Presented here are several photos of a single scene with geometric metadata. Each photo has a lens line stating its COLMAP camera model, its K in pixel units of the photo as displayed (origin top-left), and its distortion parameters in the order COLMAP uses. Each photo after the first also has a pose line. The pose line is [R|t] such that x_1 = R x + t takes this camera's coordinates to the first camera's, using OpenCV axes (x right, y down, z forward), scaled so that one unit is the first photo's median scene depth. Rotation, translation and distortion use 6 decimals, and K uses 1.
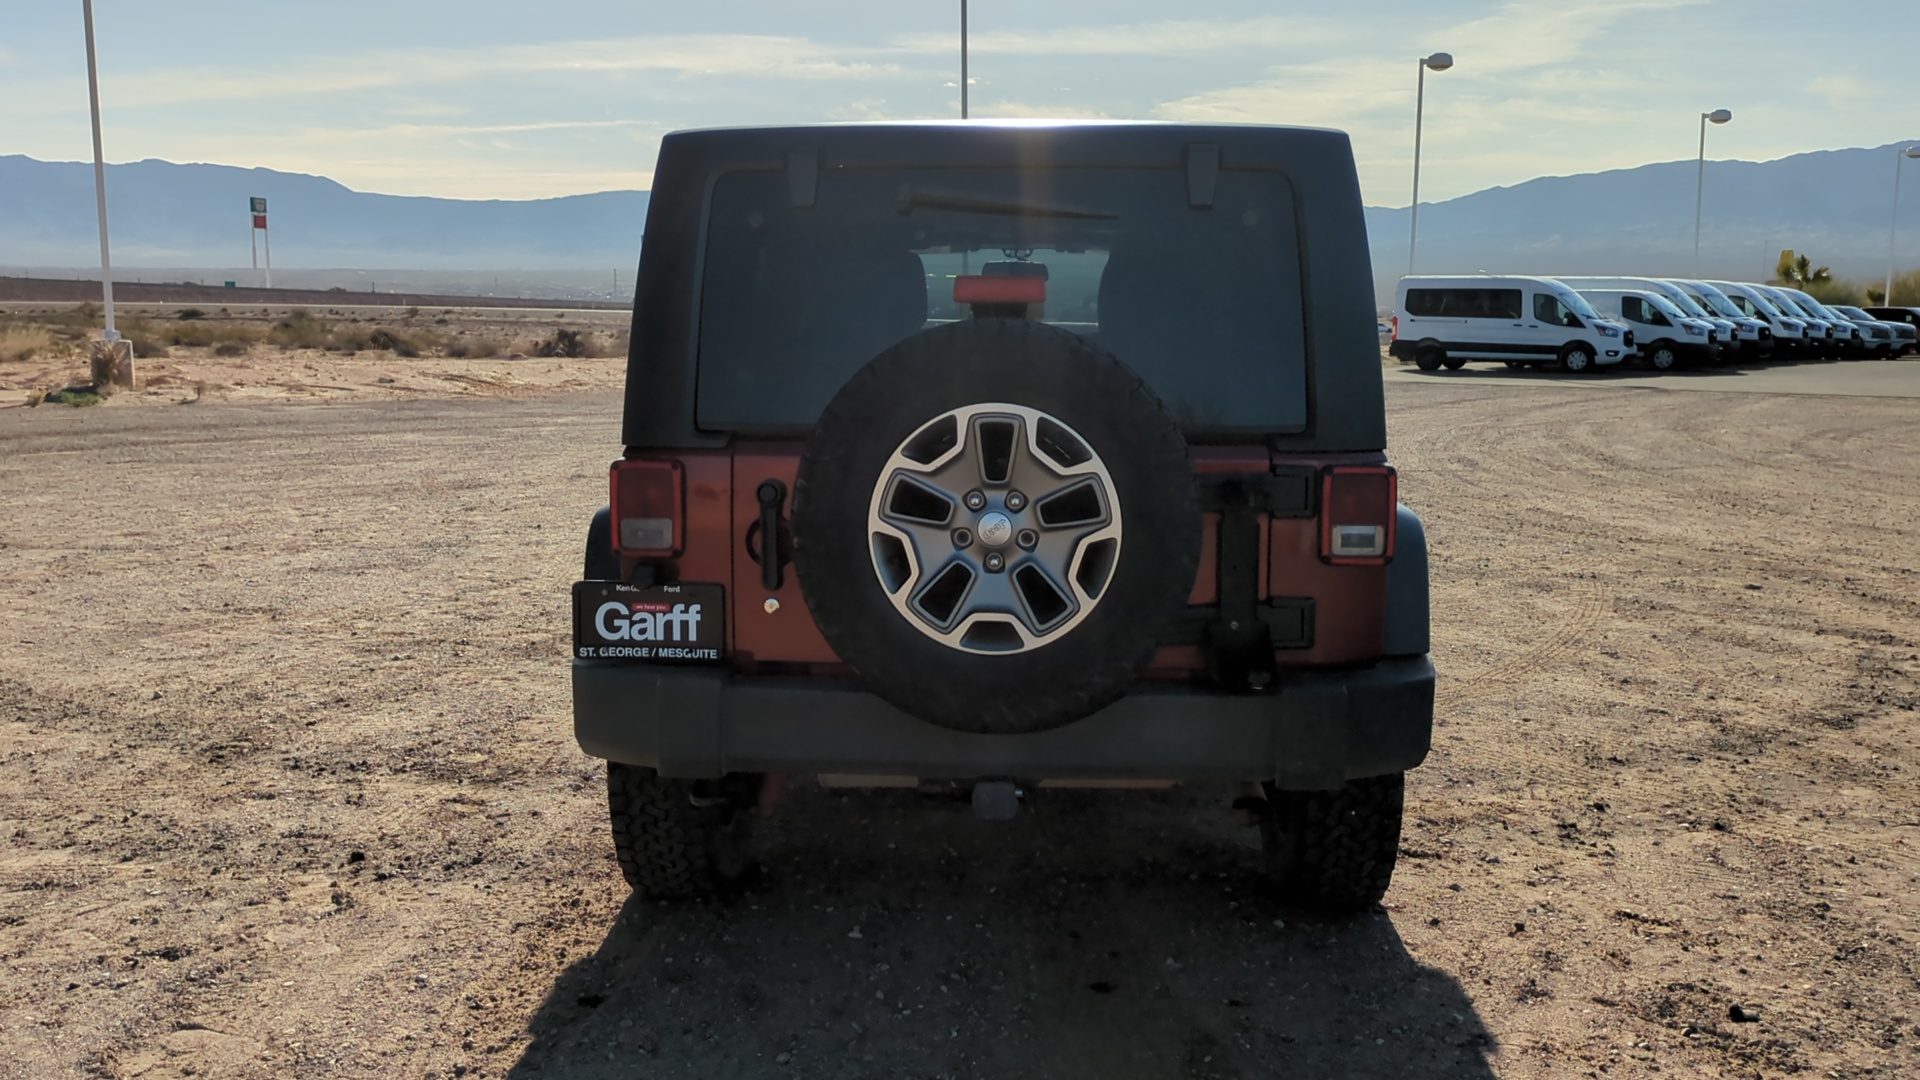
lens RADIAL K [[1649.1, 0, 970.1], [0, 1649.1, 535.1], [0, 0, 1]] dist [0.072431, -0.097486]
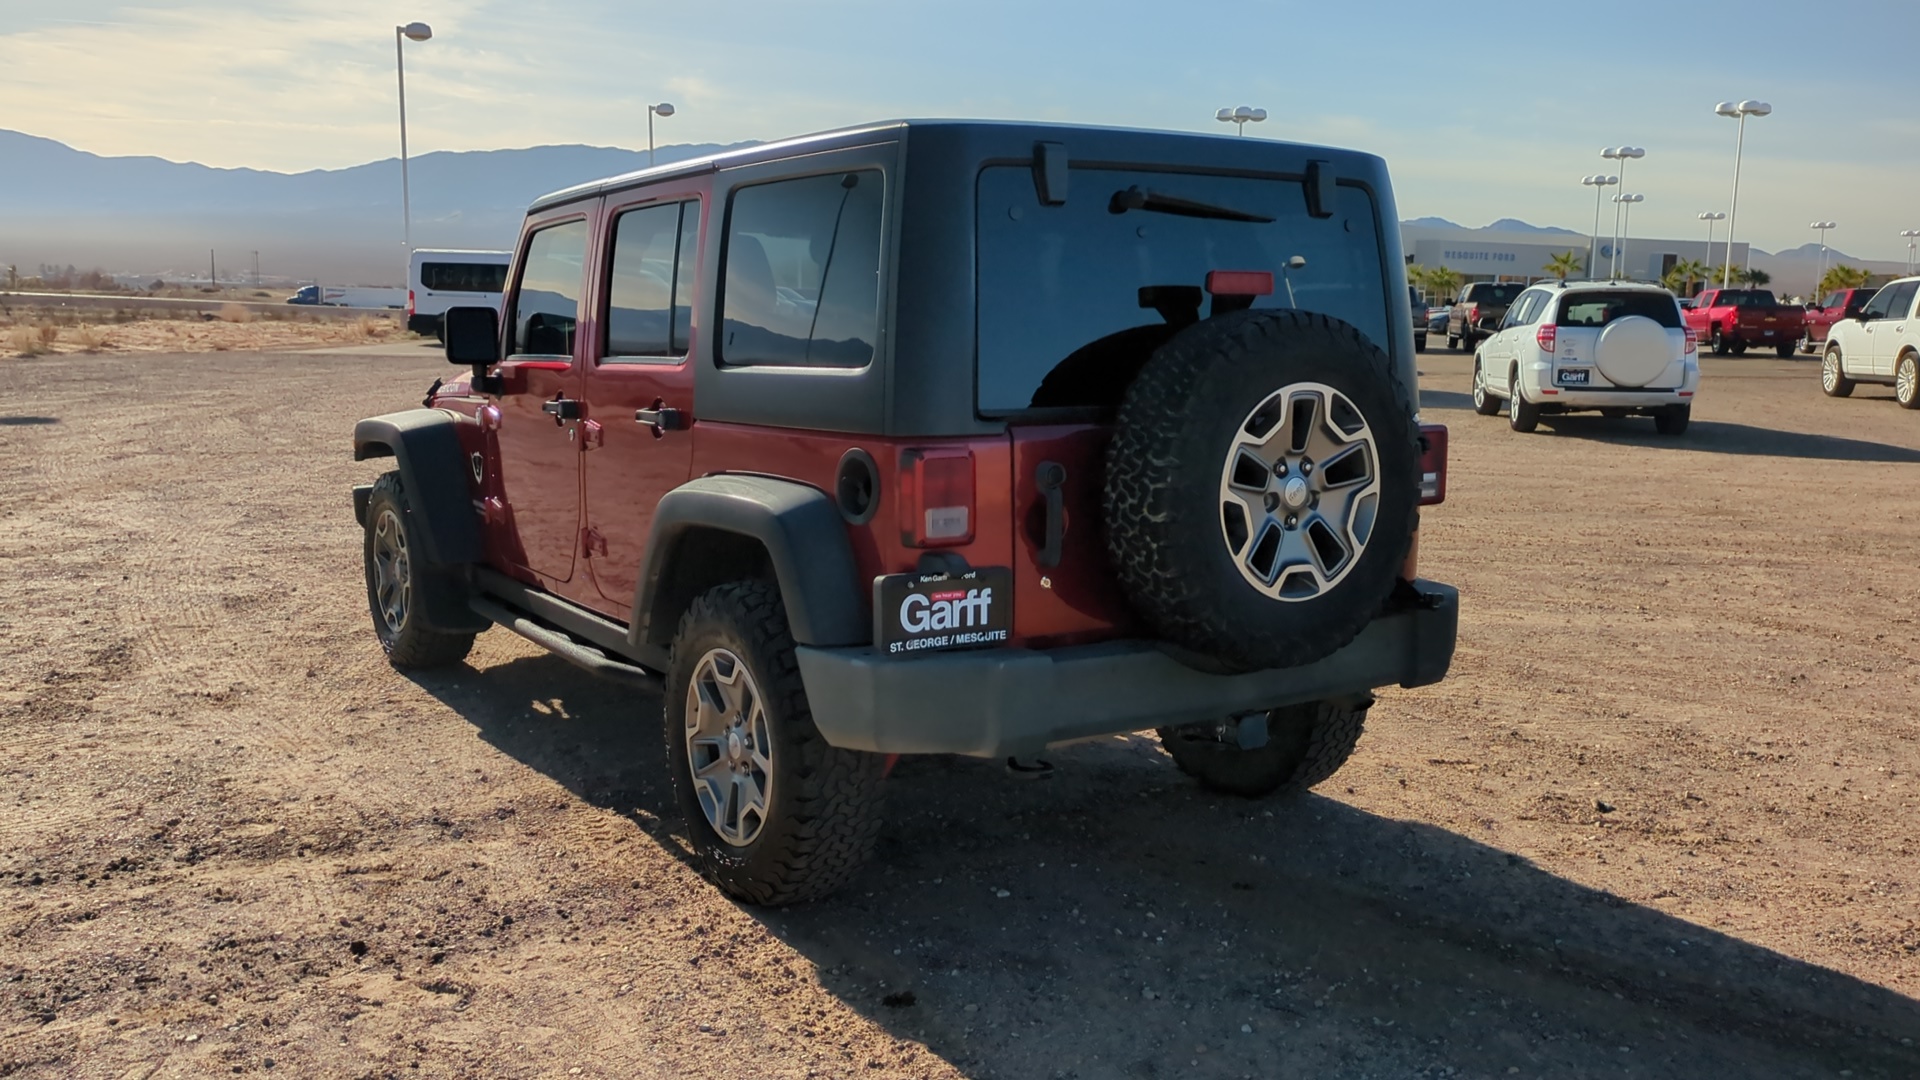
lens RADIAL K [[1649.1, 0, 972.0], [0, 1649.1, 539.5], [0, 0, 1]] dist [0.072431, -0.097486]
pose [[0.804973, -0.079841, 0.587914, -0.529220], [0.069386, 0.996773, 0.040362, -0.020476], [-0.589240, 0.008302, 0.807916, 0.126294]]
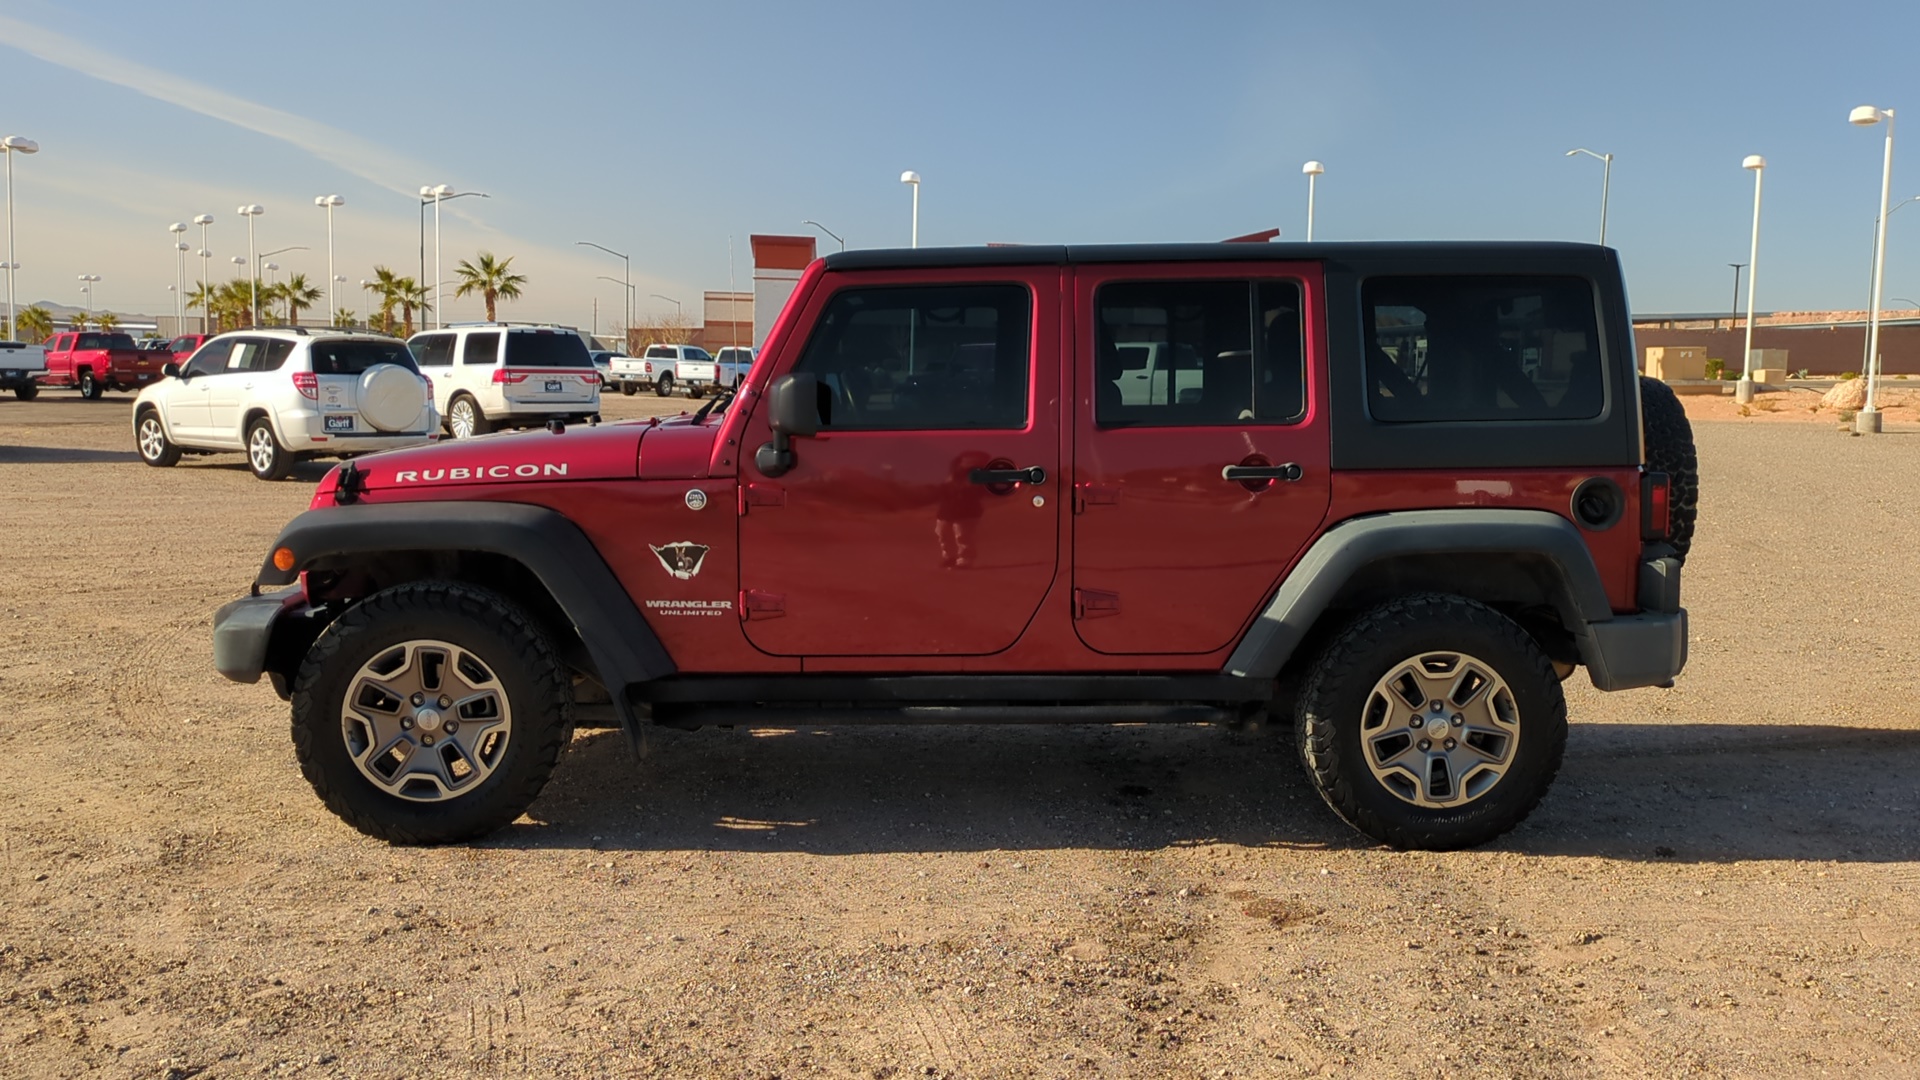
lens RADIAL K [[1649.1, 0, 978.8], [0, 1649.1, 529.9], [0, 0, 1]] dist [0.072431, -0.097486]
pose [[-0.081089, -0.103841, 0.991283, -1.106203], [0.115367, 0.986895, 0.112819, -0.156792], [-0.990008, 0.123509, -0.068046, 1.163526]]
